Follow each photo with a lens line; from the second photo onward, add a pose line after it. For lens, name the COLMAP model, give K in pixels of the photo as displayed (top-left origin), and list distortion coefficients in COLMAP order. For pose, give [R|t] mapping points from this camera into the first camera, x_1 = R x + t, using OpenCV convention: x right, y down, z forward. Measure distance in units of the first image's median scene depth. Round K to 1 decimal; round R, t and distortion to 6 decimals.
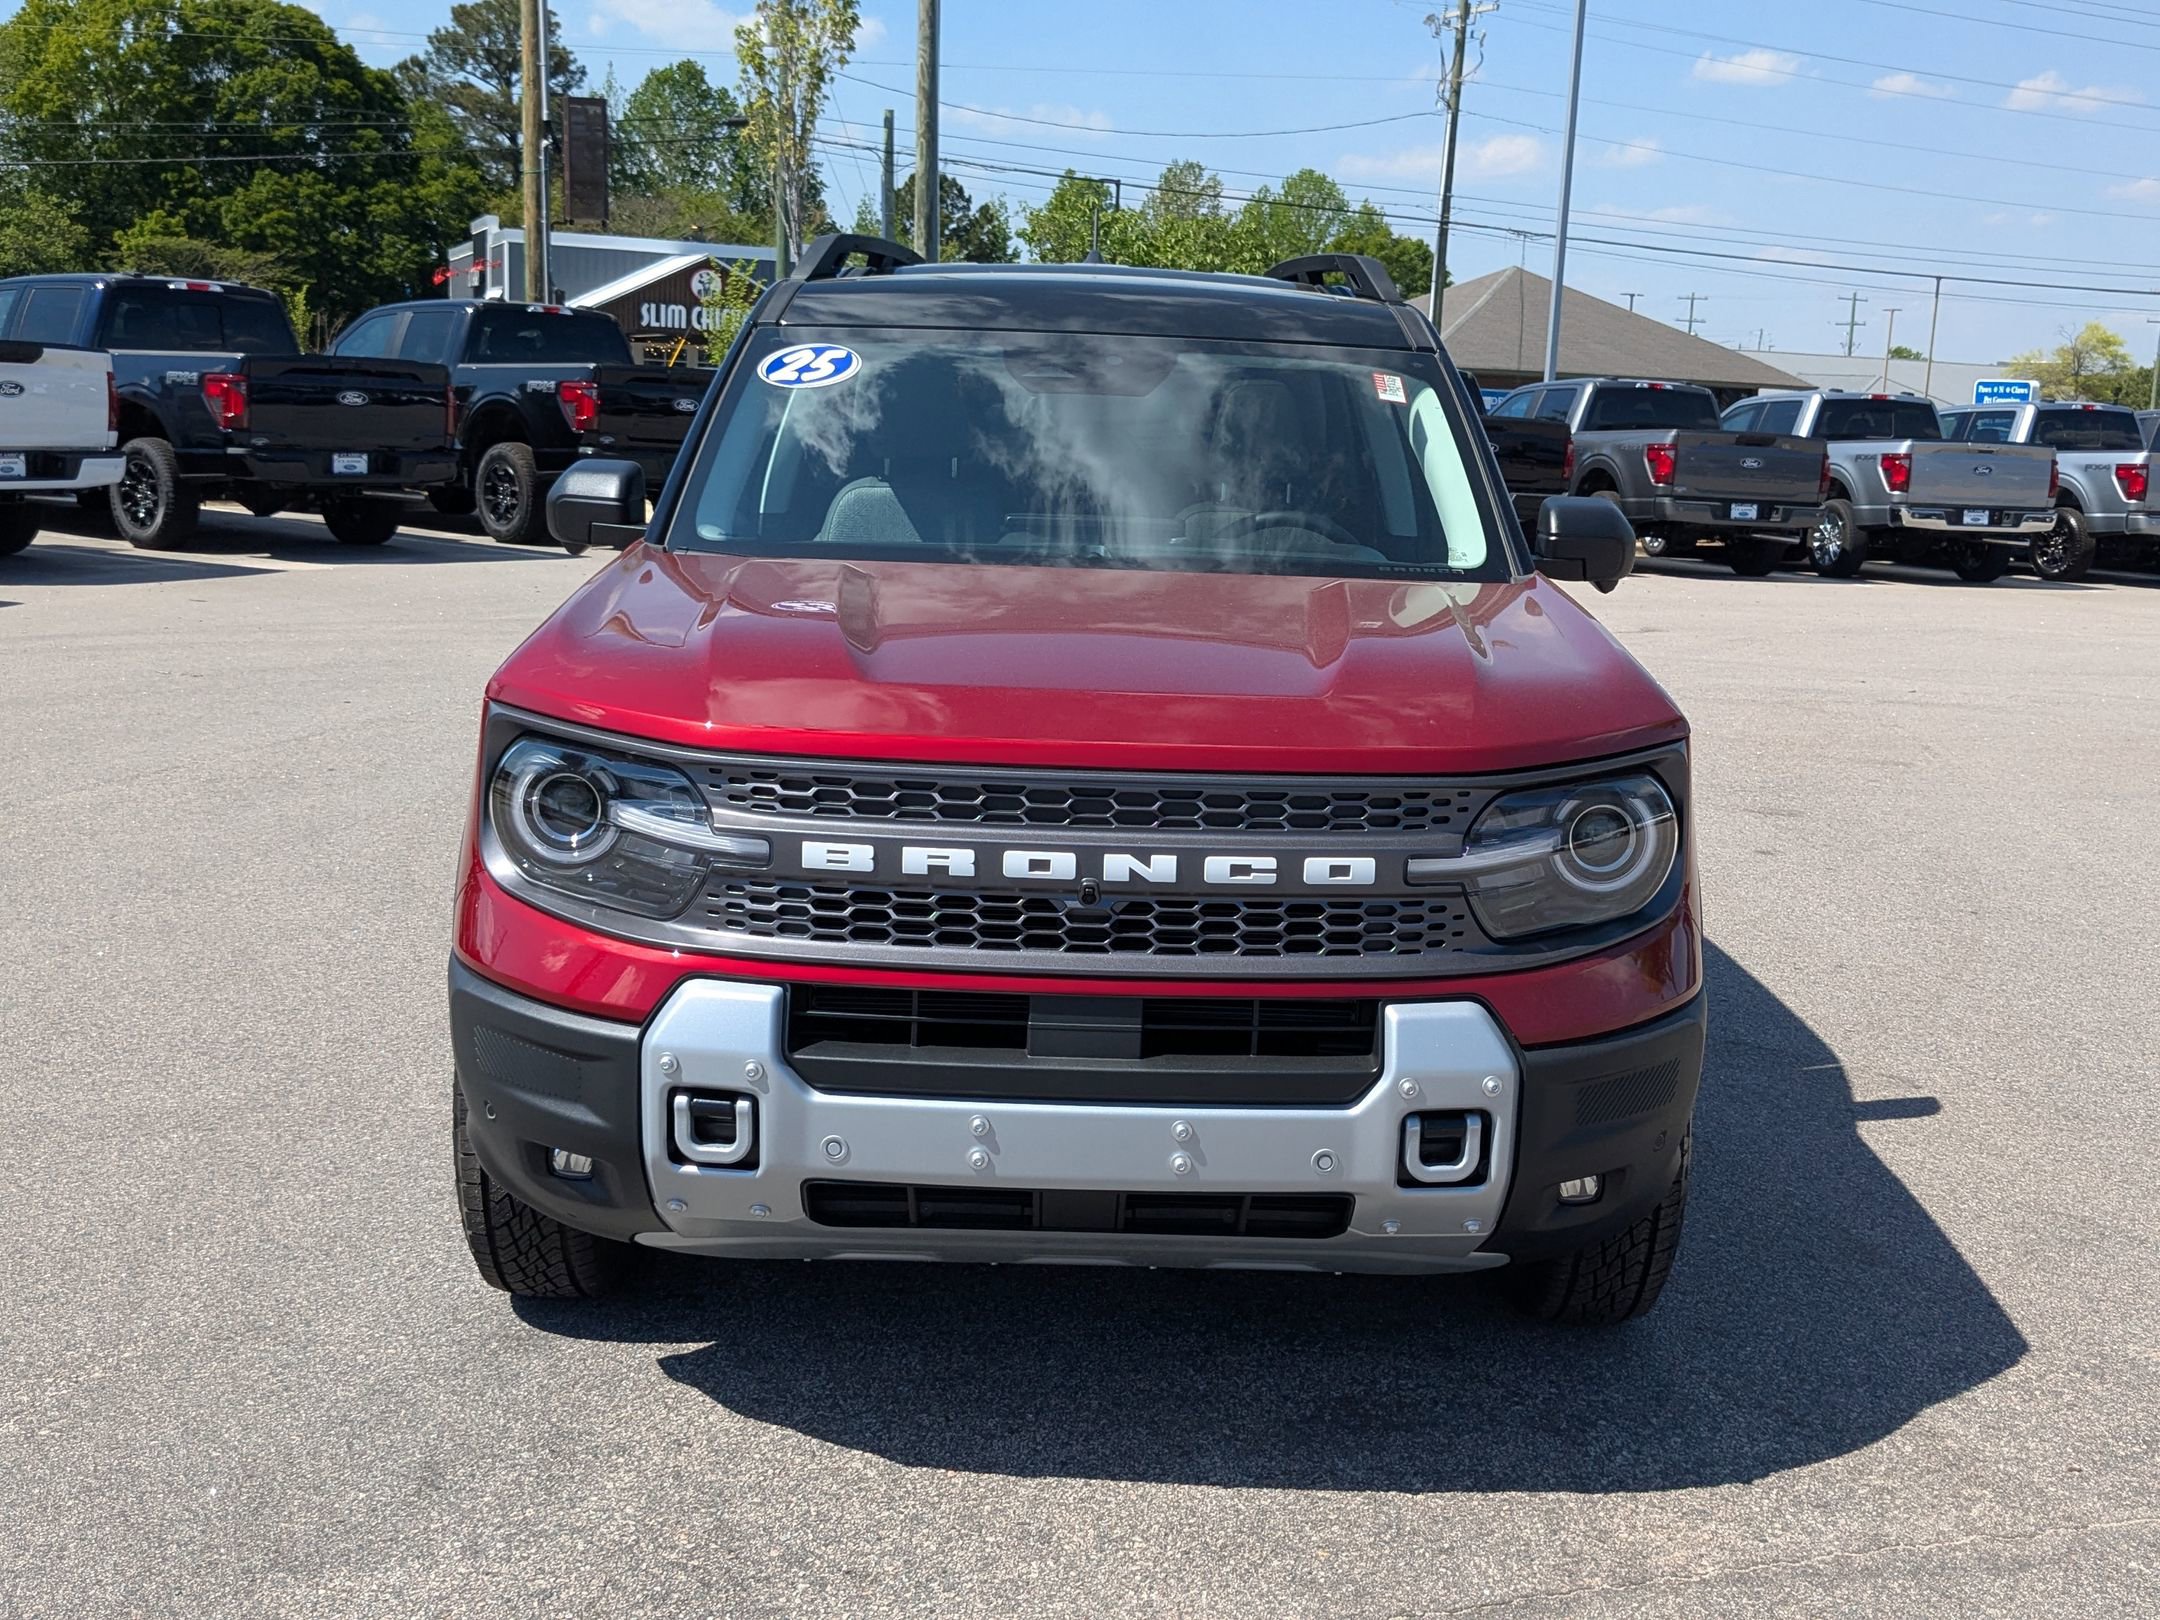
lens RADIAL K [[2499.1, 0, 1080.0], [0, 2499.1, 810.0], [0, 0, 1]] dist [0.007335, 0.004739]
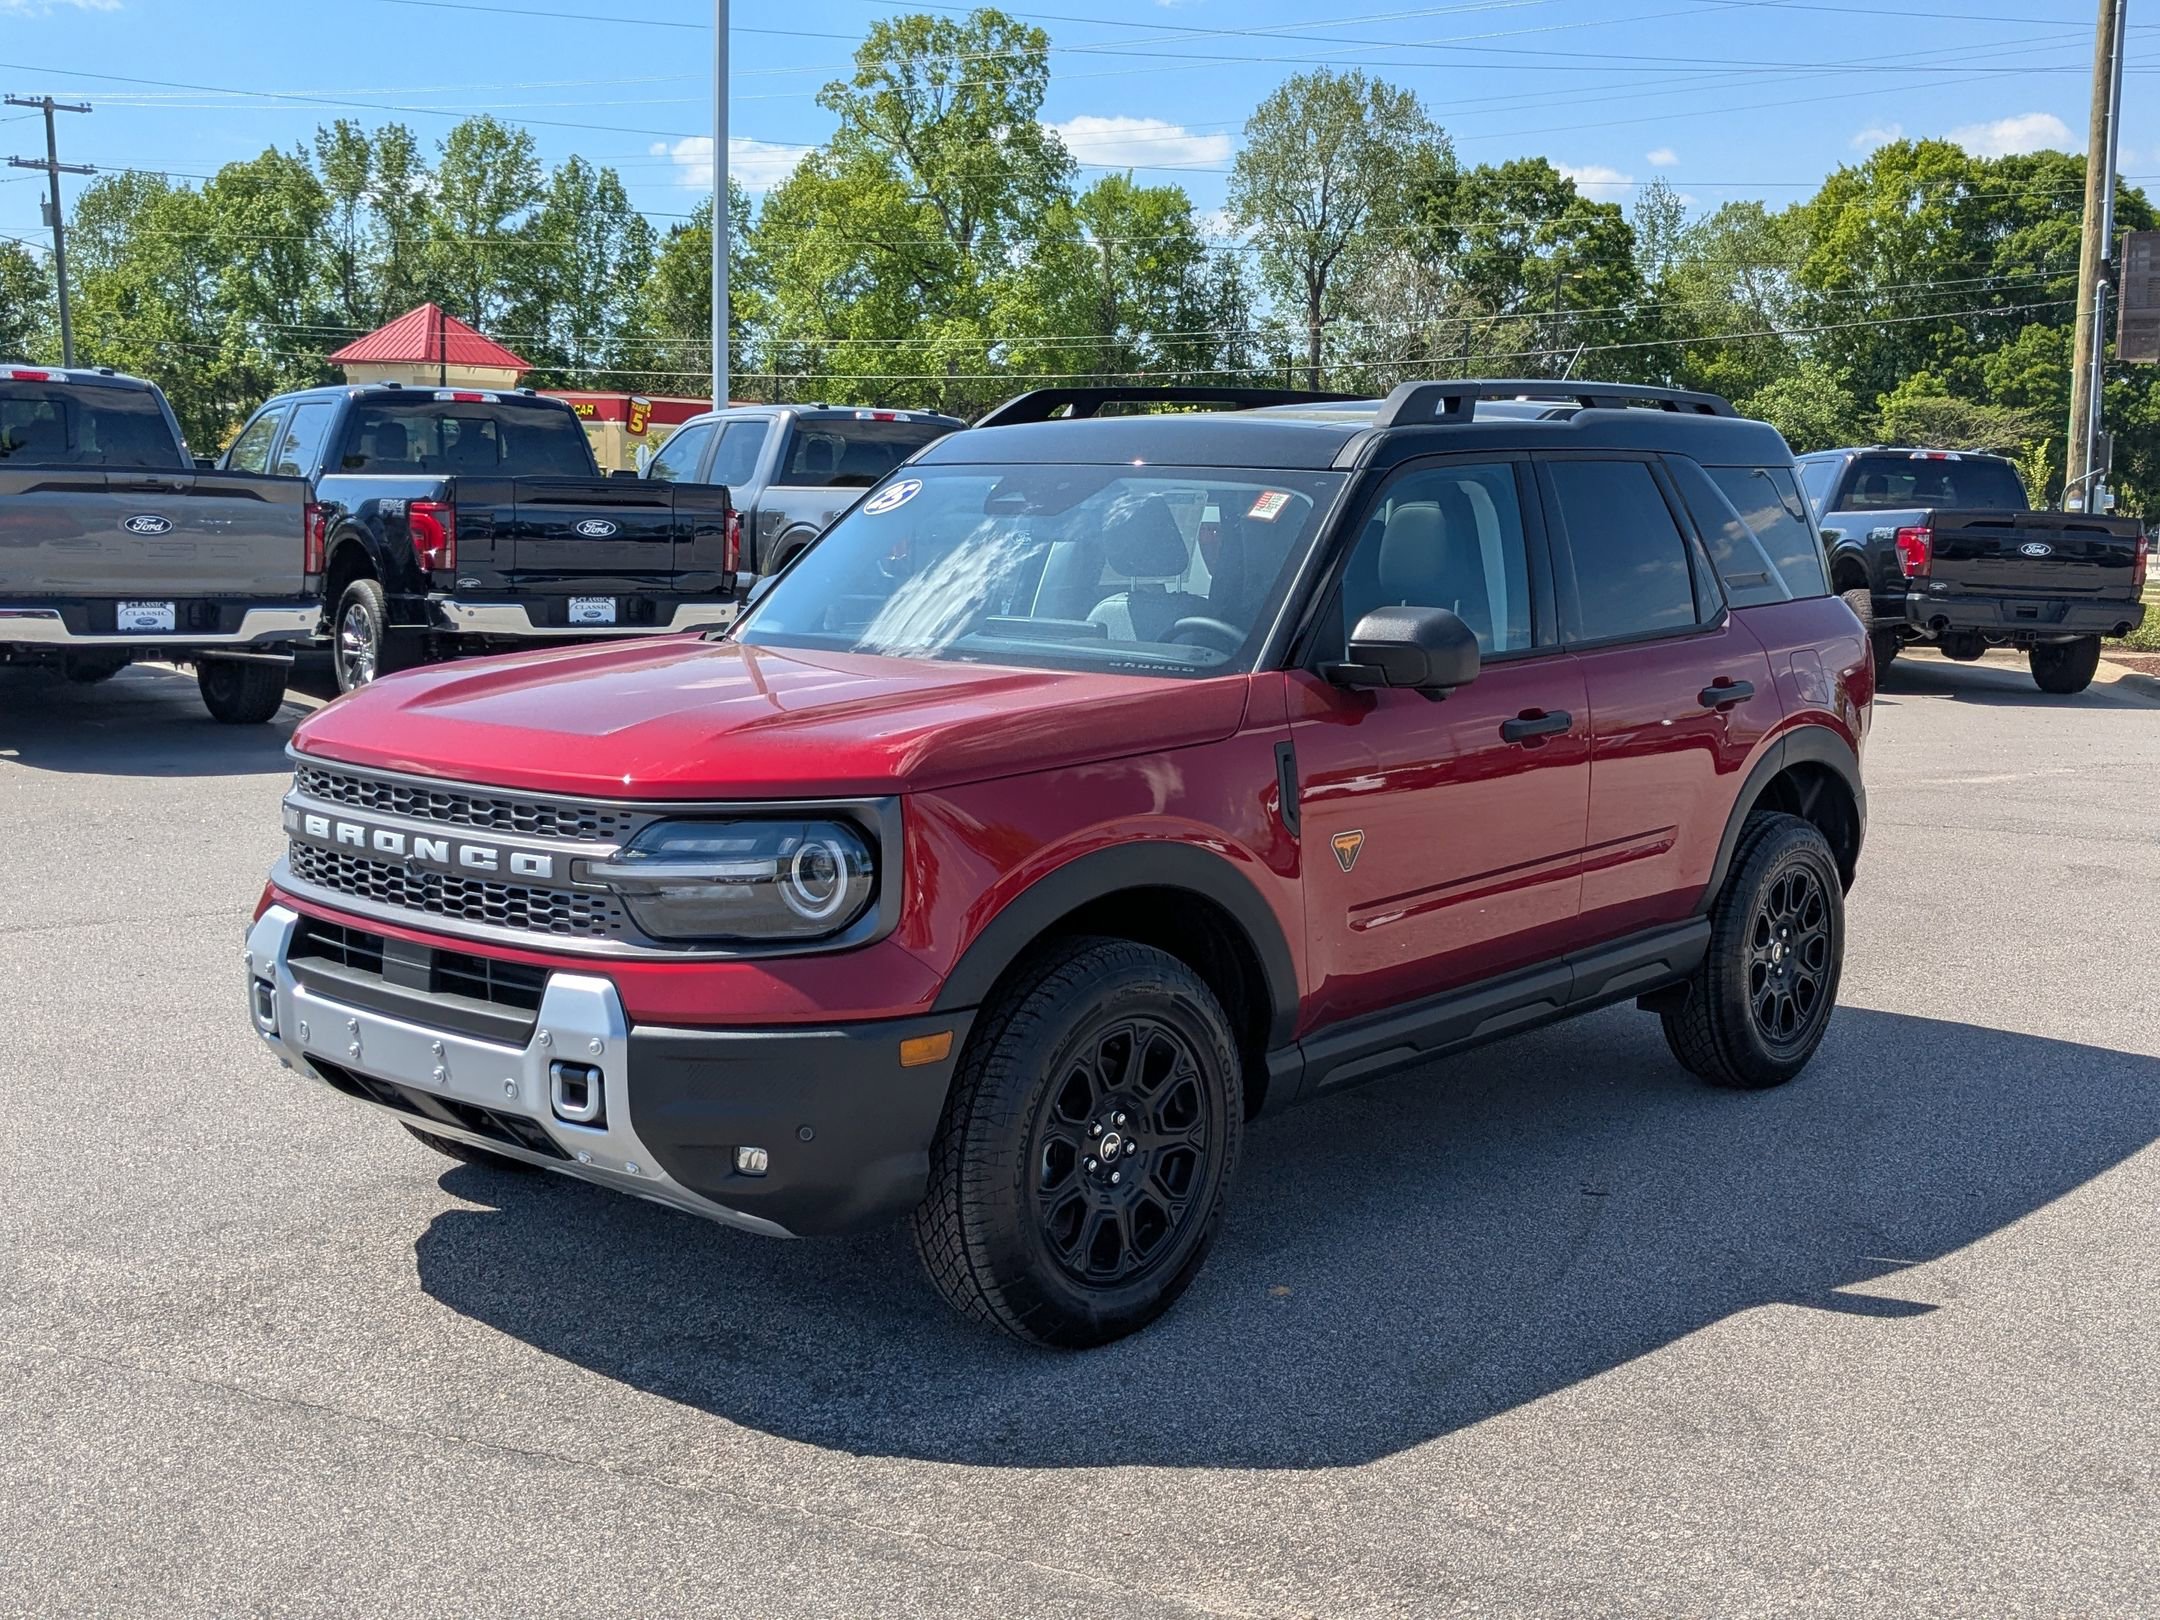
lens RADIAL K [[2600.4, 0, 1080.0], [0, 2600.4, 810.0], [0, 0, 1]] dist [0.017199, -0.019941]
pose [[0.716717, 0.060961, -0.694695, 0.249788], [-0.108405, 0.993802, -0.024634, -0.000306], [0.688887, 0.092964, 0.718883, 0.043909]]
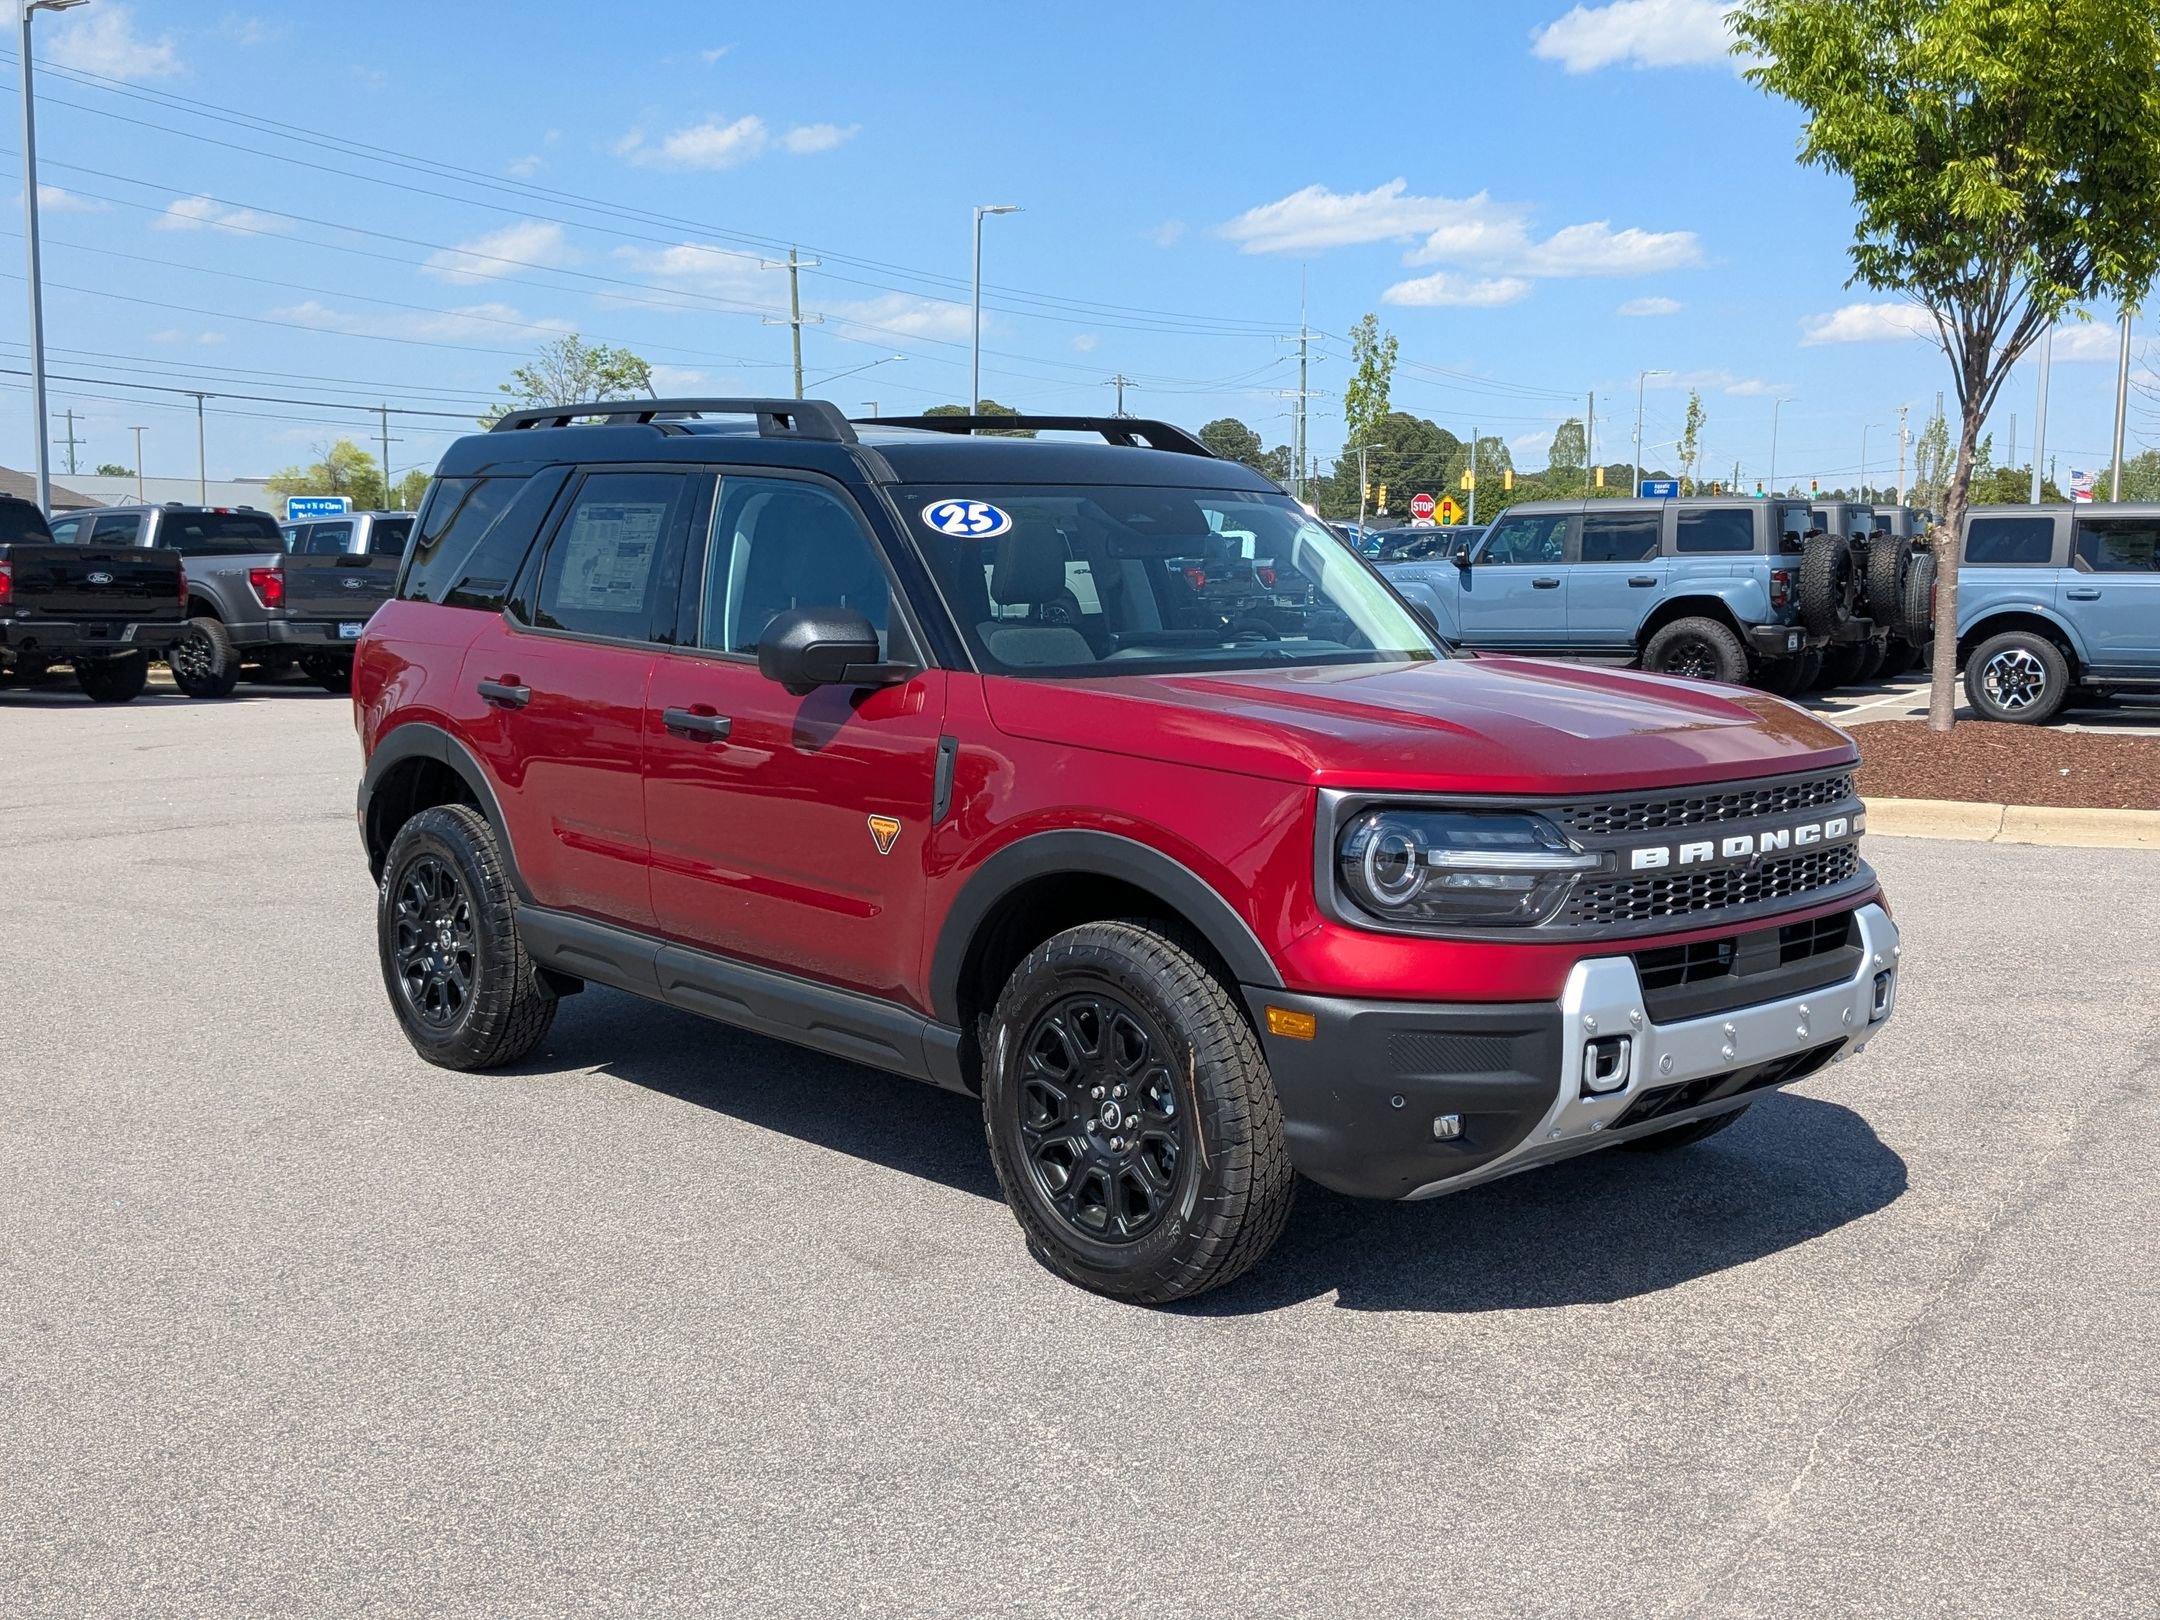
lens RADIAL K [[2600.4, 0, 1080.0], [0, 2600.4, 810.0], [0, 0, 1]] dist [0.017199, -0.019941]
pose [[0.713127, -0.104939, 0.693136, -0.270387], [0.138288, 0.990362, 0.007662, -0.012942], [-0.687260, 0.090388, 0.720766, 0.029541]]
